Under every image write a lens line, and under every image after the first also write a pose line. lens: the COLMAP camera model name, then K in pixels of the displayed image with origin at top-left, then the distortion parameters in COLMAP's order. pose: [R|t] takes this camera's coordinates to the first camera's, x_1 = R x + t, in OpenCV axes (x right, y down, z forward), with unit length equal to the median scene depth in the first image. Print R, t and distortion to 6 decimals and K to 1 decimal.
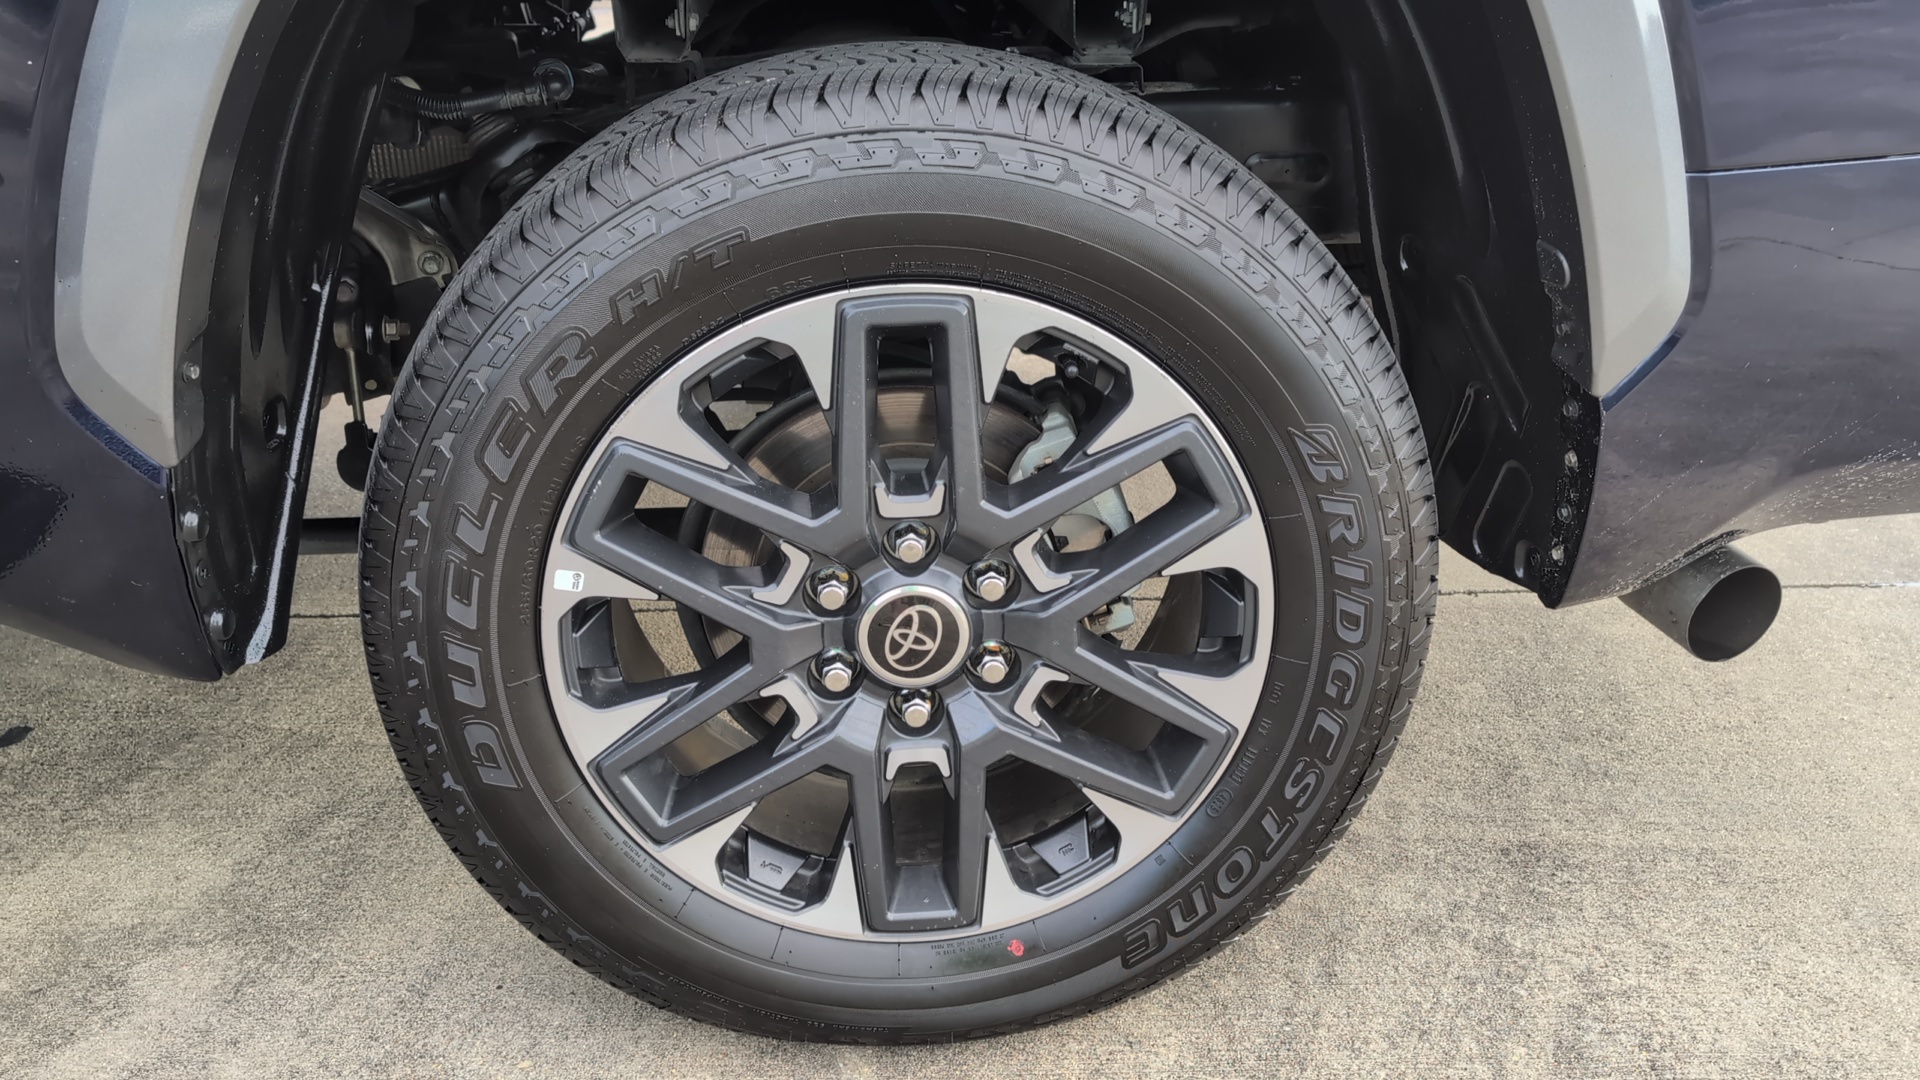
lens RADIAL K [[1631.9, 0, 962.3], [0, 1631.9, 534.9], [0, 0, 1]] dist [0.046639, -0.066585]
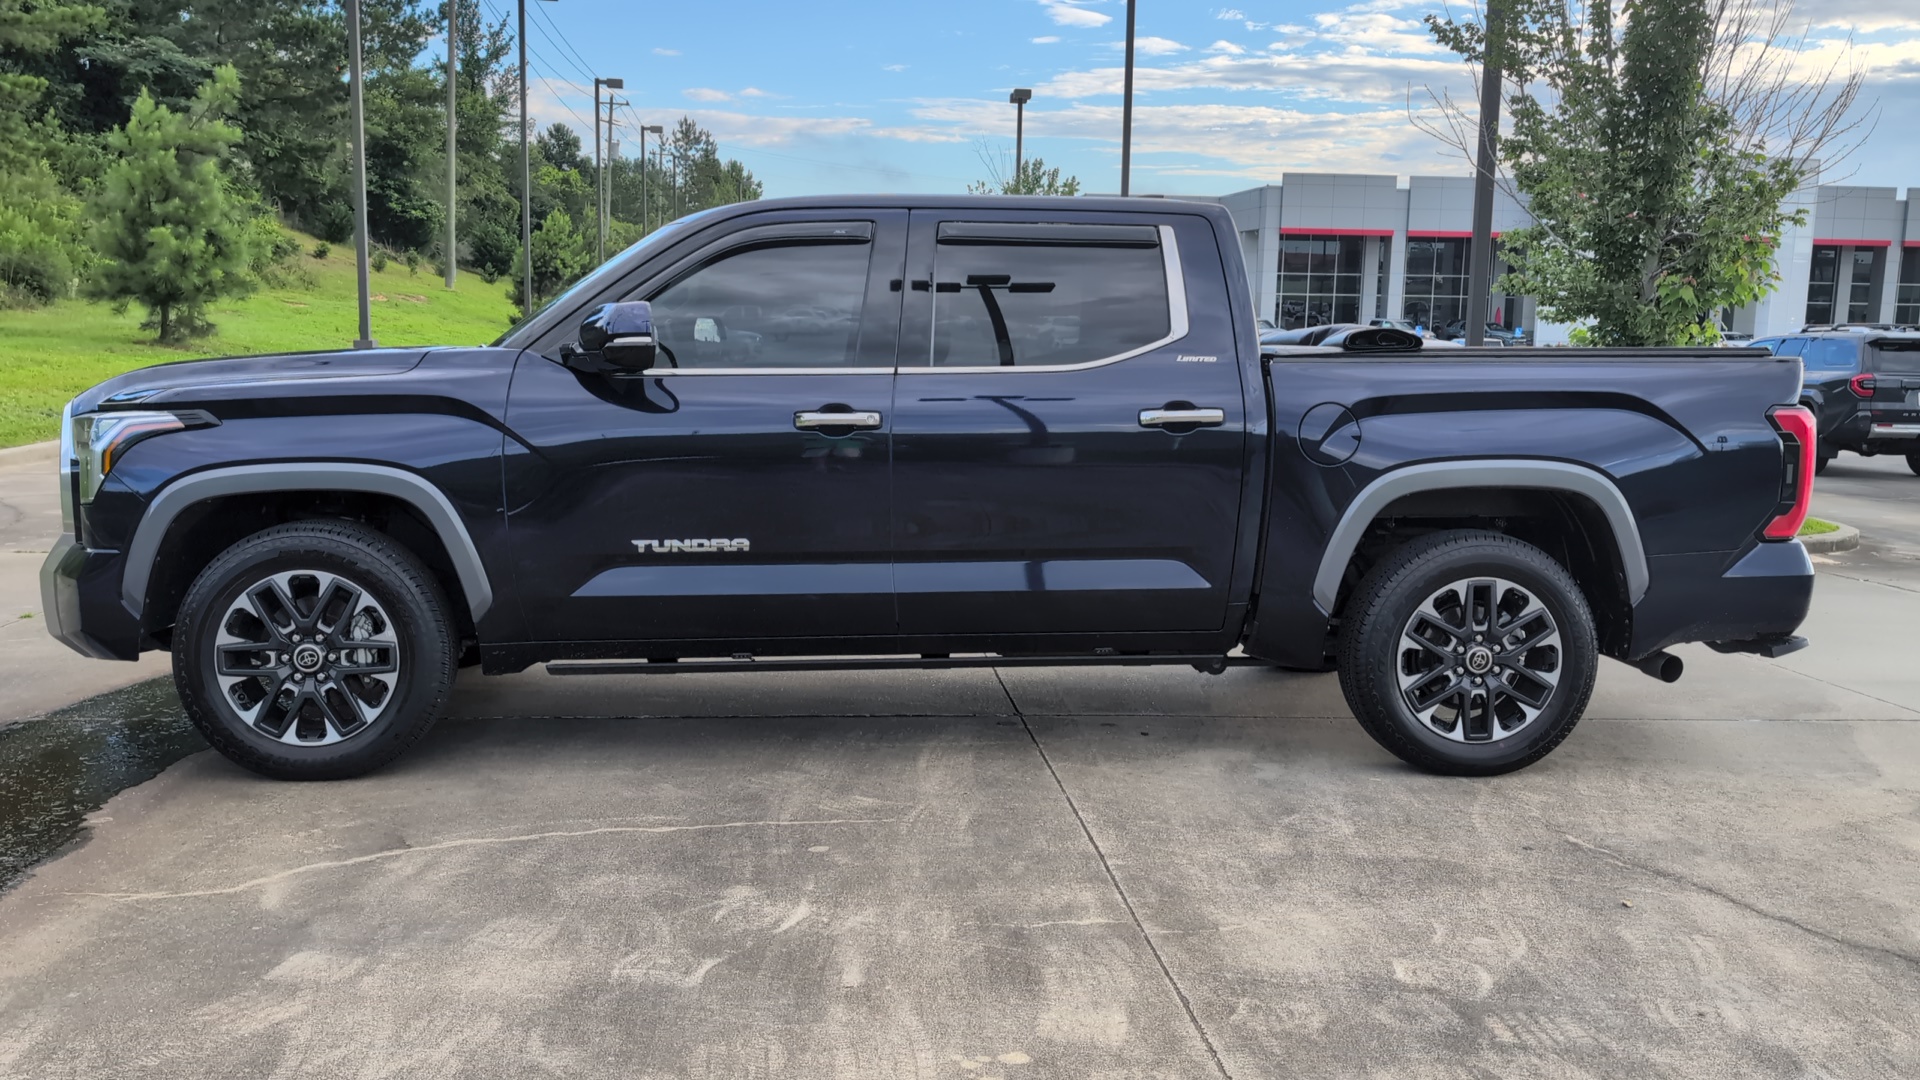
lens RADIAL K [[1631.9, 0, 962.0], [0, 1631.9, 535.7], [0, 0, 1]] dist [0.046639, -0.066585]
pose [[0.999989, 0.003576, -0.002920, -1.377077], [-0.004264, 0.957794, -0.287425, 0.991905], [0.001769, 0.287434, 0.957799, -3.228165]]
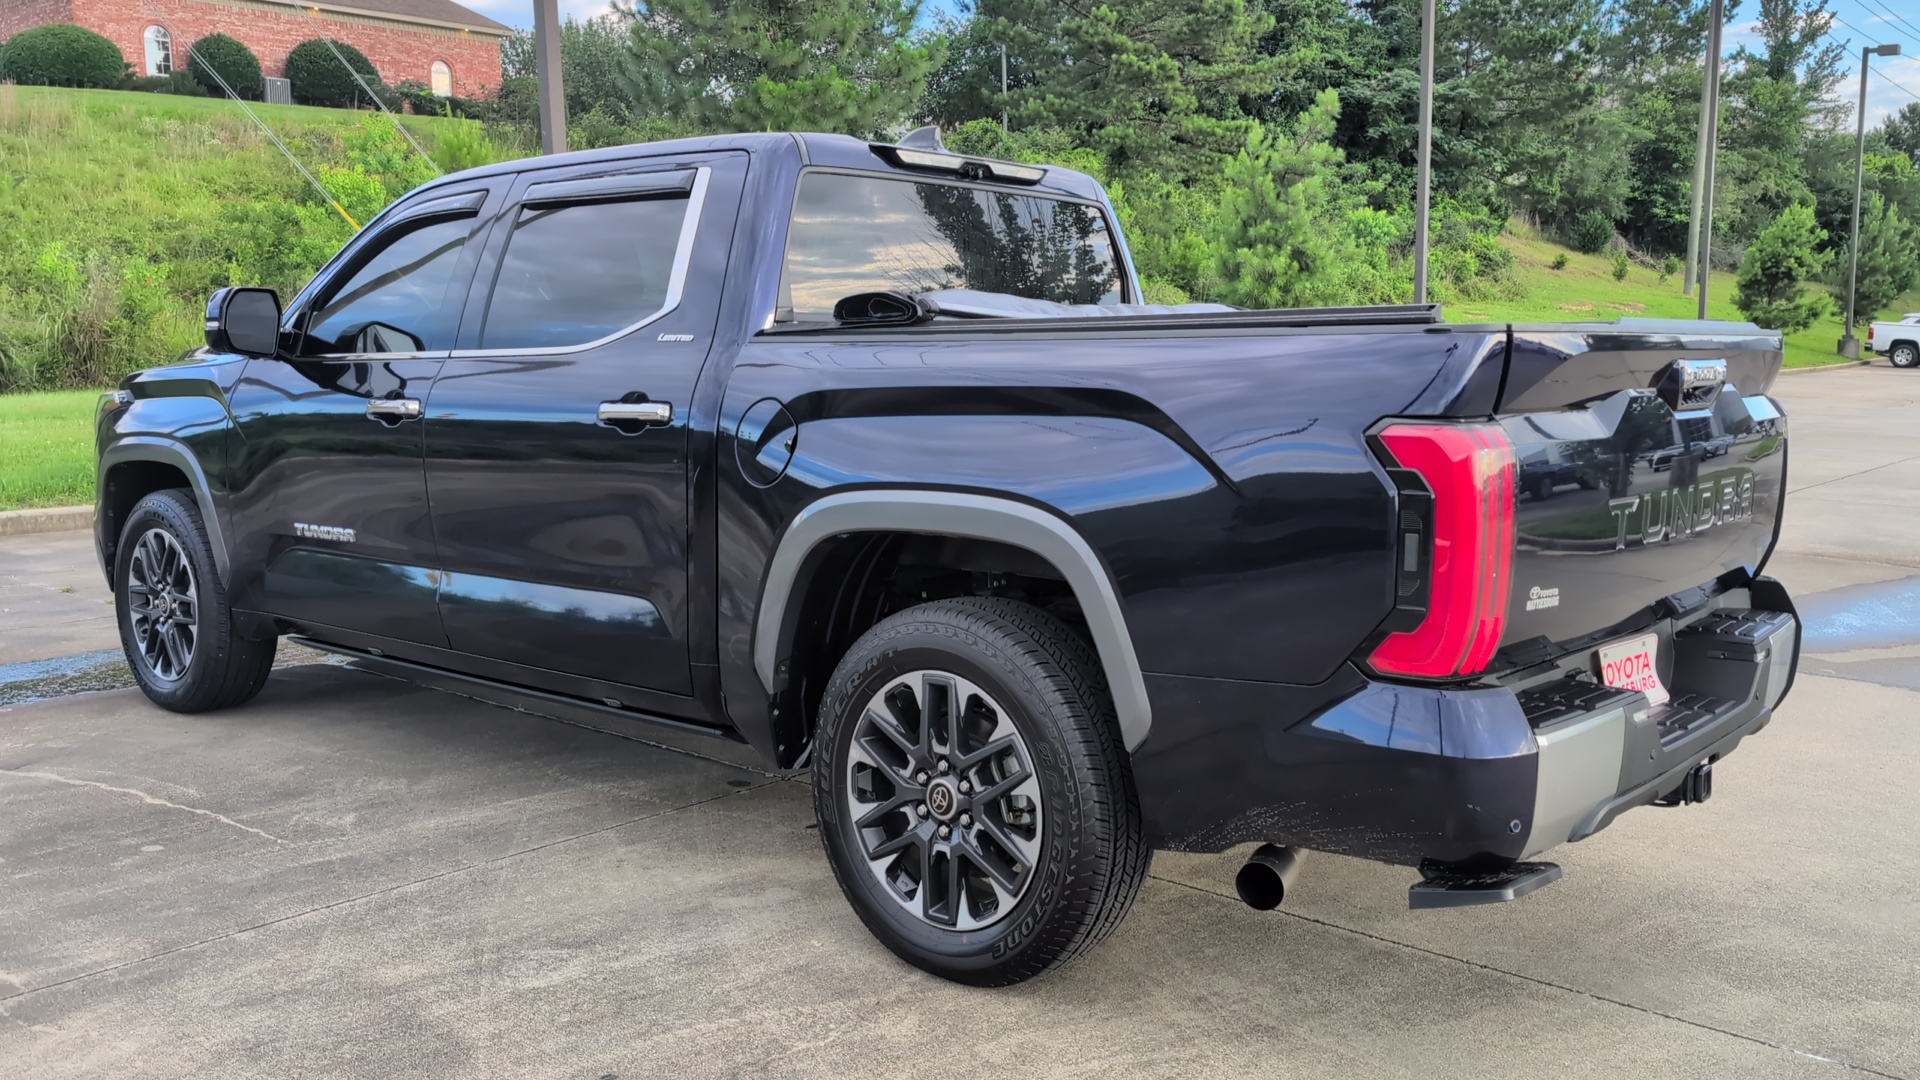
lens RADIAL K [[1631.9, 0, 945.9], [0, 1631.9, 528.0], [0, 0, 1]] dist [0.046639, -0.066585]
pose [[0.692399, 0.072269, -0.717886, 1.929092], [-0.283726, 0.942086, -0.178814, 0.121217], [0.663387, 0.327494, 0.672804, -1.013778]]
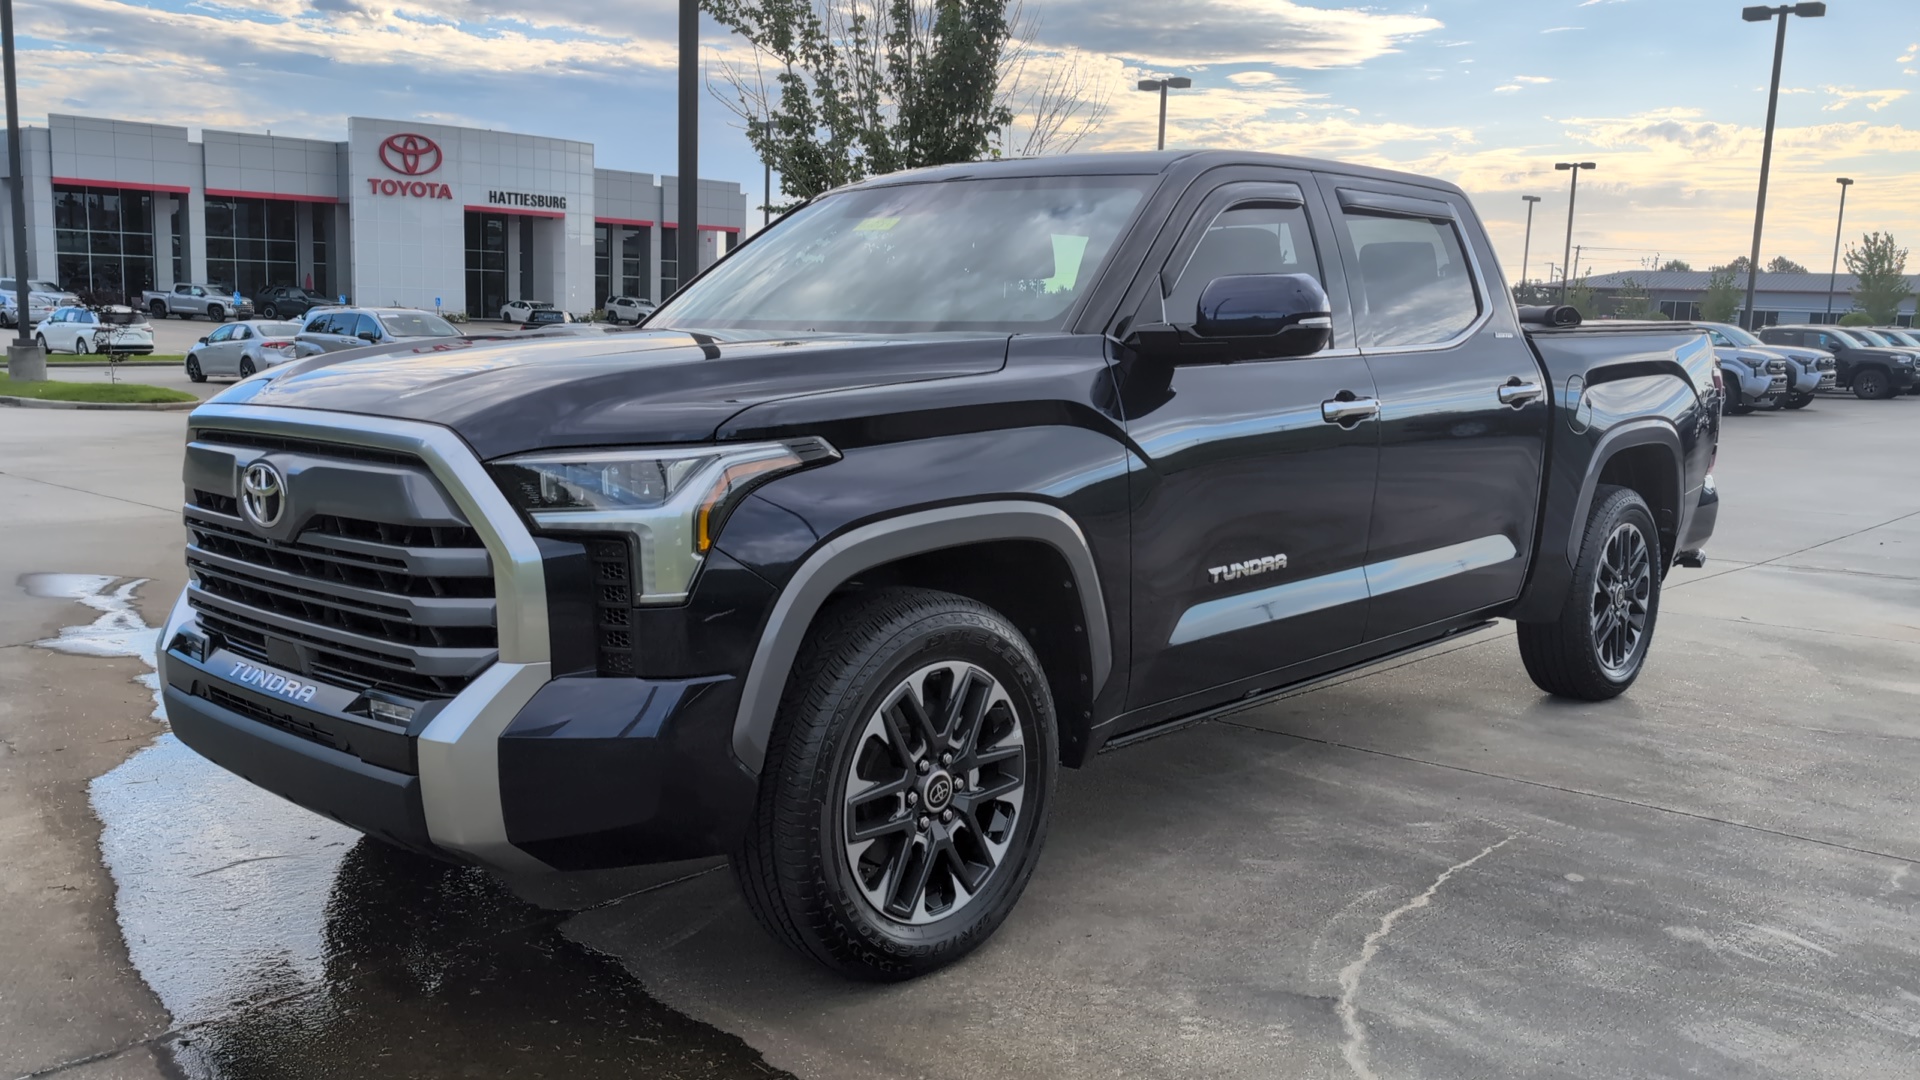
lens RADIAL K [[1631.9, 0, 975.6], [0, 1631.9, 522.0], [0, 0, 1]] dist [0.046639, -0.066585]
pose [[0.730103, -0.082764, 0.678306, -4.780437], [0.268004, 0.947790, -0.172825, 0.183966], [-0.628588, 0.307968, 0.714165, -1.389061]]
